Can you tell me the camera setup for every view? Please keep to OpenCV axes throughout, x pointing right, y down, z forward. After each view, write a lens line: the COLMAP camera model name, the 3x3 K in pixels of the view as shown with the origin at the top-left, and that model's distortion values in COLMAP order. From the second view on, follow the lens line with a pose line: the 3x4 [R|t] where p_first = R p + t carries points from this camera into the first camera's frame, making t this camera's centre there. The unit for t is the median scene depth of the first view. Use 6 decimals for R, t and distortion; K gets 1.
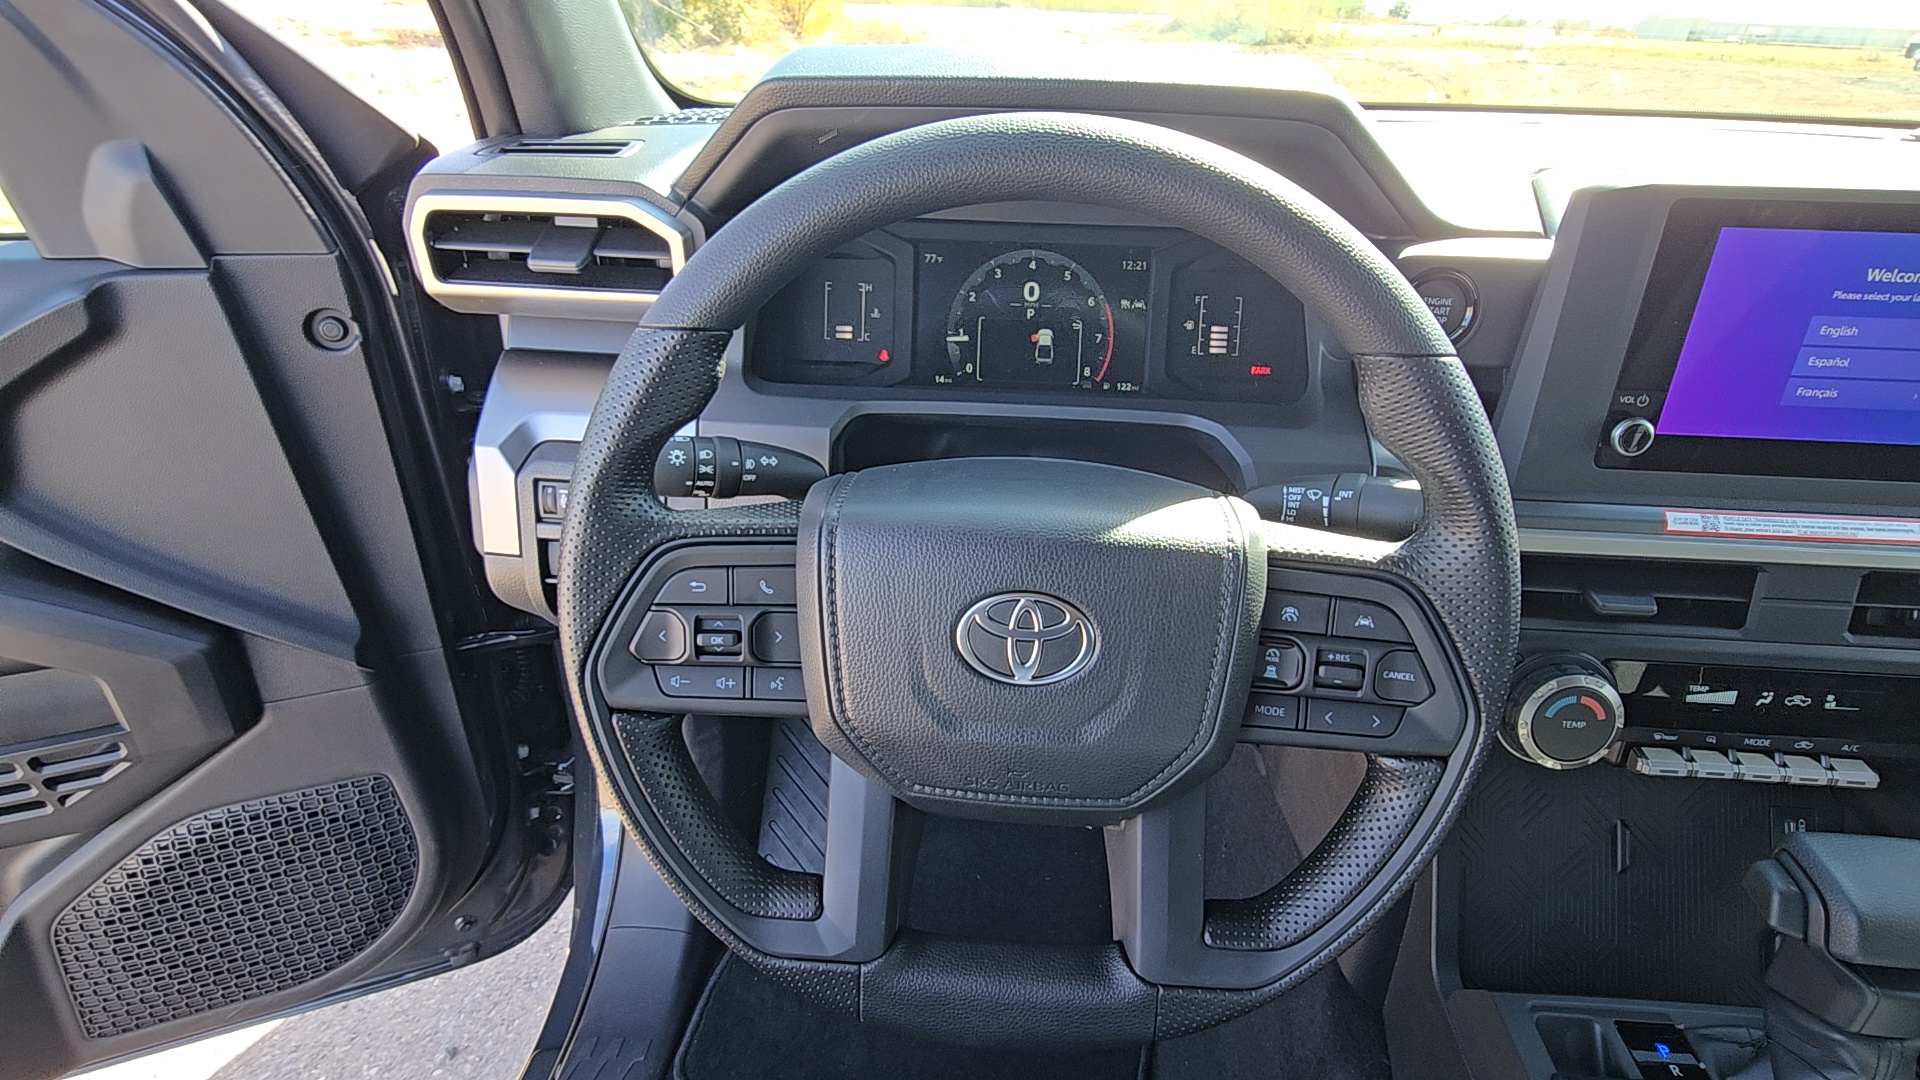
lens RADIAL K [[997.0, 0, 960.0], [0, 997.0, 540.0], [0, 0, 1]] dist [0.001232, 0.001040]
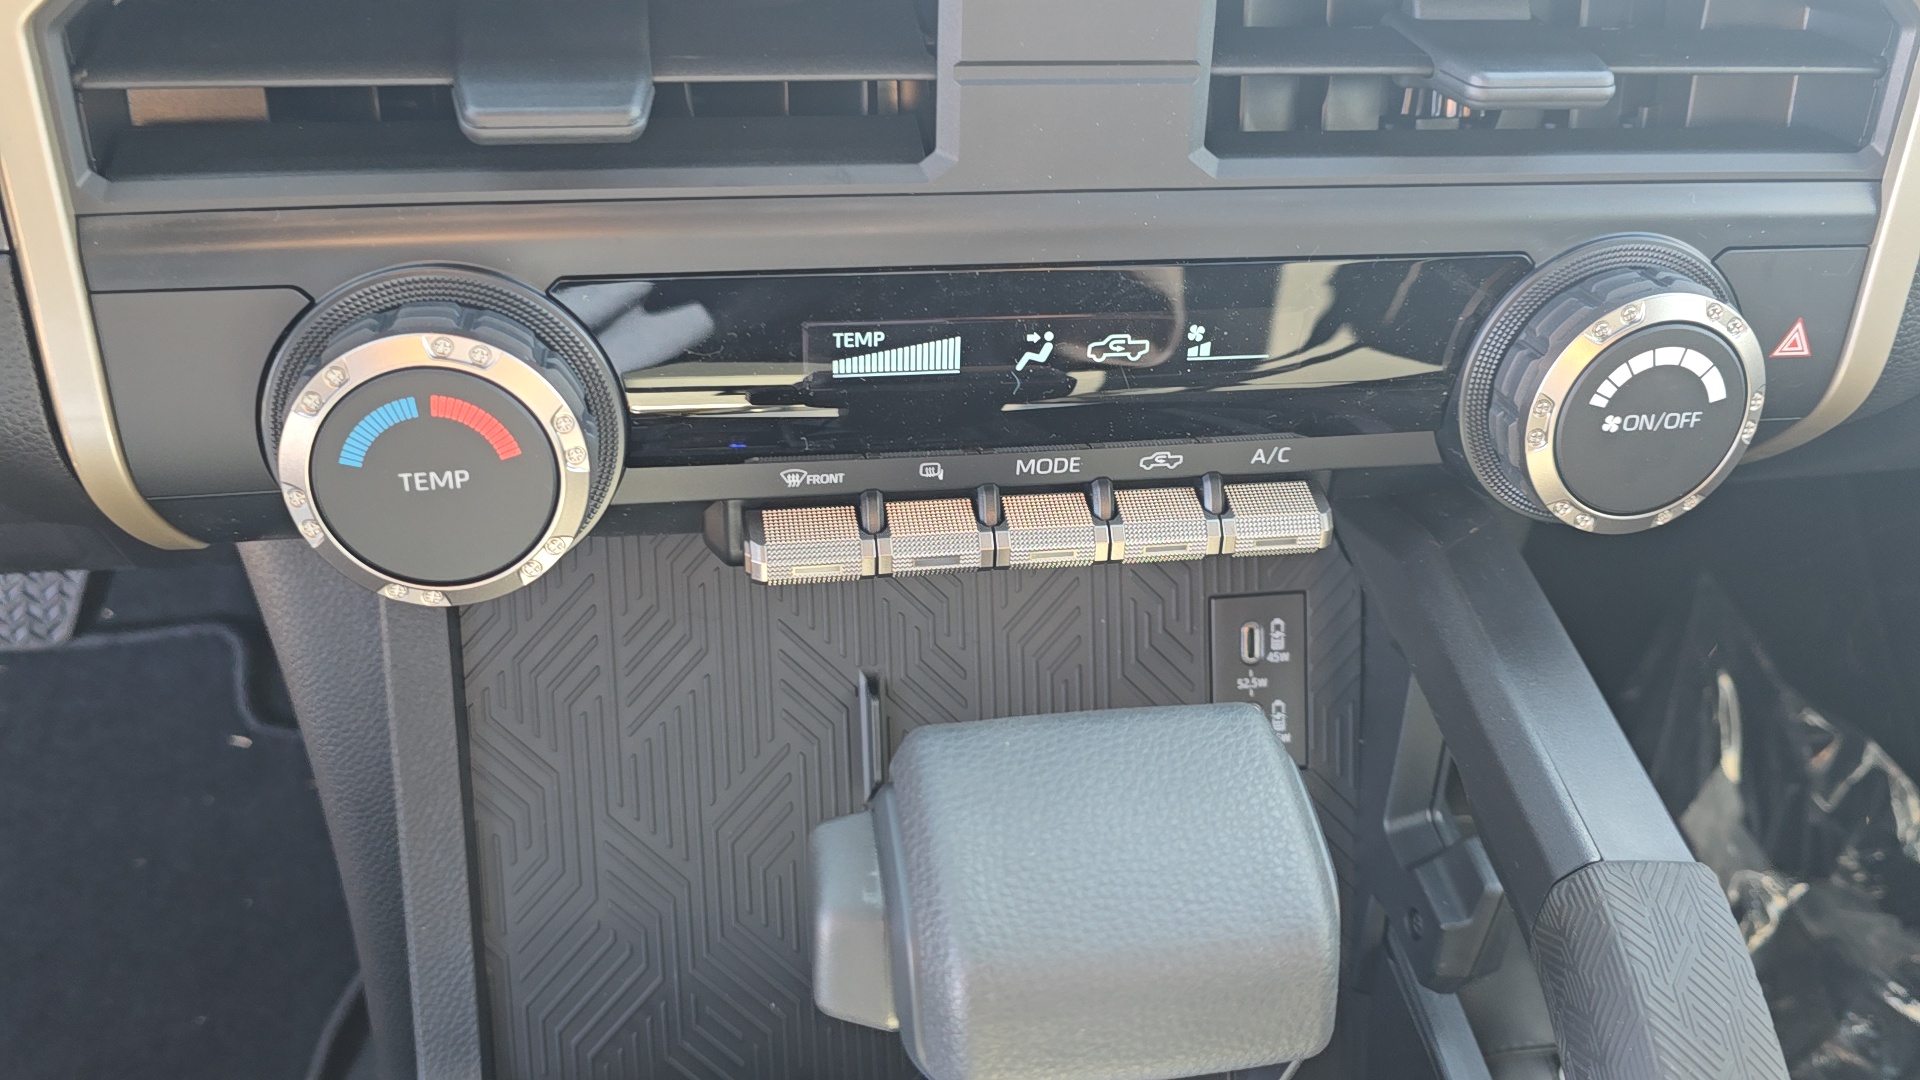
lens RADIAL K [[1652.8, 0, 992.0], [0, 1652.8, 538.0], [0, 0, 1]] dist [0.014356, 0.008854]
pose [[0.967065, -0.115375, 0.226878, 0.710865], [0.063289, 0.972368, 0.224712, 0.096516], [-0.246535, -0.202952, 0.947645, 0.449259]]
